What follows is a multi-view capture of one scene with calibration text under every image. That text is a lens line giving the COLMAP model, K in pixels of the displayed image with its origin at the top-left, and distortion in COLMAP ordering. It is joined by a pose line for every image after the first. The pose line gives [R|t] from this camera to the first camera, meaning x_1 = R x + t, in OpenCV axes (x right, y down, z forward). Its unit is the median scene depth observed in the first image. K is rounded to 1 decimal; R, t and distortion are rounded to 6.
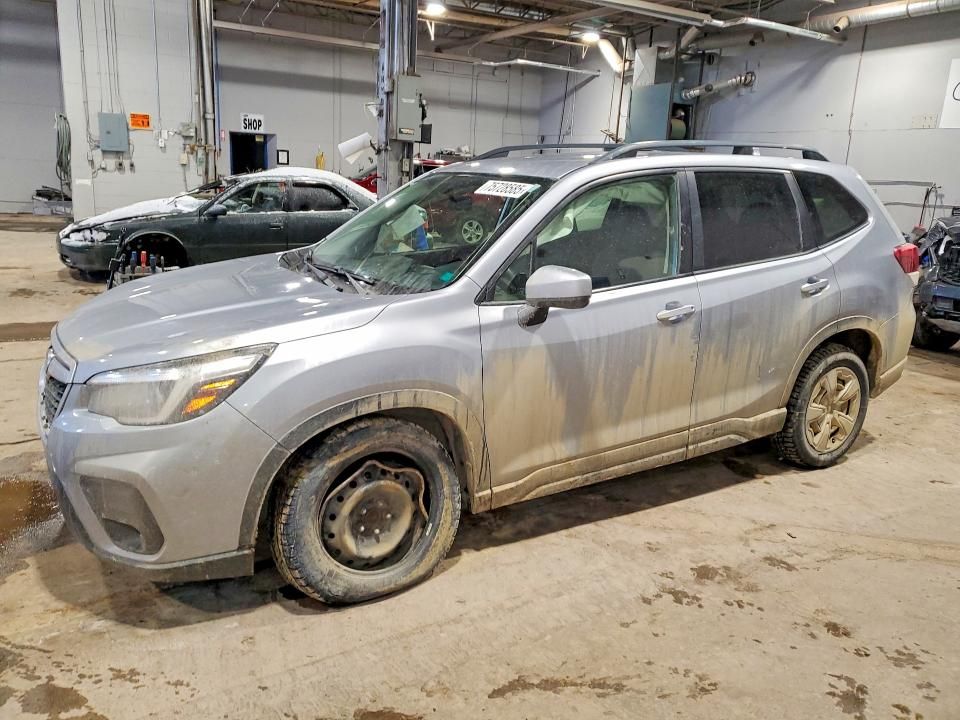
lens RADIAL K [[768.5, 0, 478.2], [0, 768.5, 359.2], [0, 0, 1]] dist [0.016917, 0.001622]
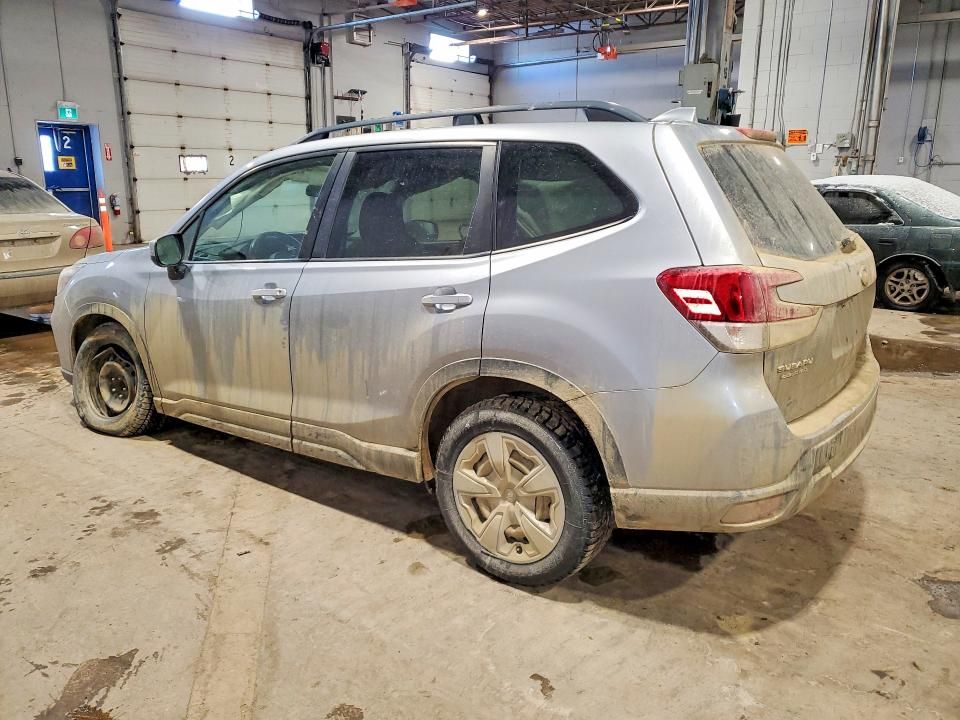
lens RADIAL K [[768.5, 0, 478.2], [0, 768.5, 359.2], [0, 0, 1]] dist [0.016917, 0.001622]
pose [[0.347477, 0.179200, -0.920406, 1.220481], [-0.211109, 0.971320, 0.109414, -0.137076], [0.913615, 0.156287, 0.375341, 0.837141]]
